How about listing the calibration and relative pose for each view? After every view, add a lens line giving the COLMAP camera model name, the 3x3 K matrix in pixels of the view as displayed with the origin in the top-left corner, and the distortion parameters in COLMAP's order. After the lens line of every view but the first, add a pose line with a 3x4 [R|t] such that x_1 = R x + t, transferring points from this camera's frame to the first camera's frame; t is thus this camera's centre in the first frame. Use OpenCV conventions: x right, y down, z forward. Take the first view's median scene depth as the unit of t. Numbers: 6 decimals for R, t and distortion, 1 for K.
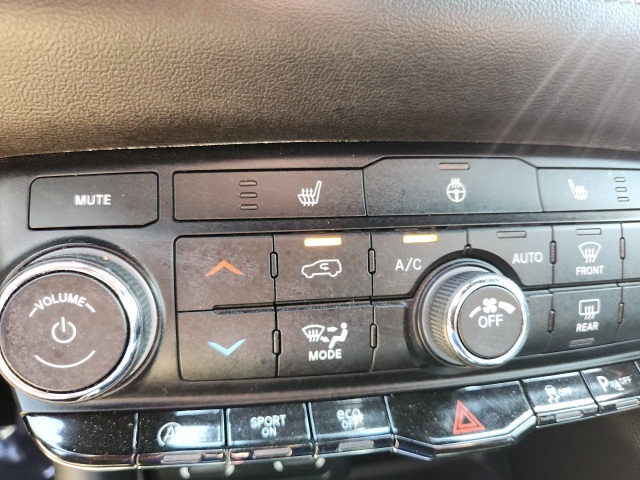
lens RADIAL K [[430.2, 0, 320.0], [0, 430.2, 240.0], [0, 0, 1]] dist [0.064296, -0.053790]
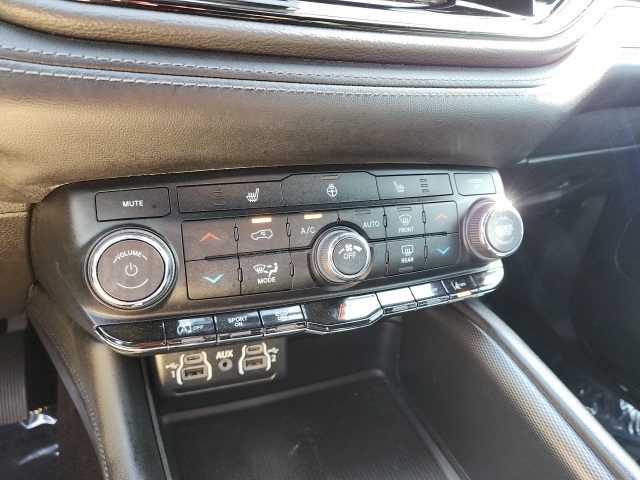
lens RADIAL K [[430.2, 0, 320.0], [0, 430.2, 240.0], [0, 0, 1]] dist [0.064296, -0.053790]
pose [[0.989707, -0.058638, 0.130546, 0.007682], [0.059612, 0.998215, -0.003568, 0.109397], [-0.130104, 0.011313, 0.991436, -0.881809]]
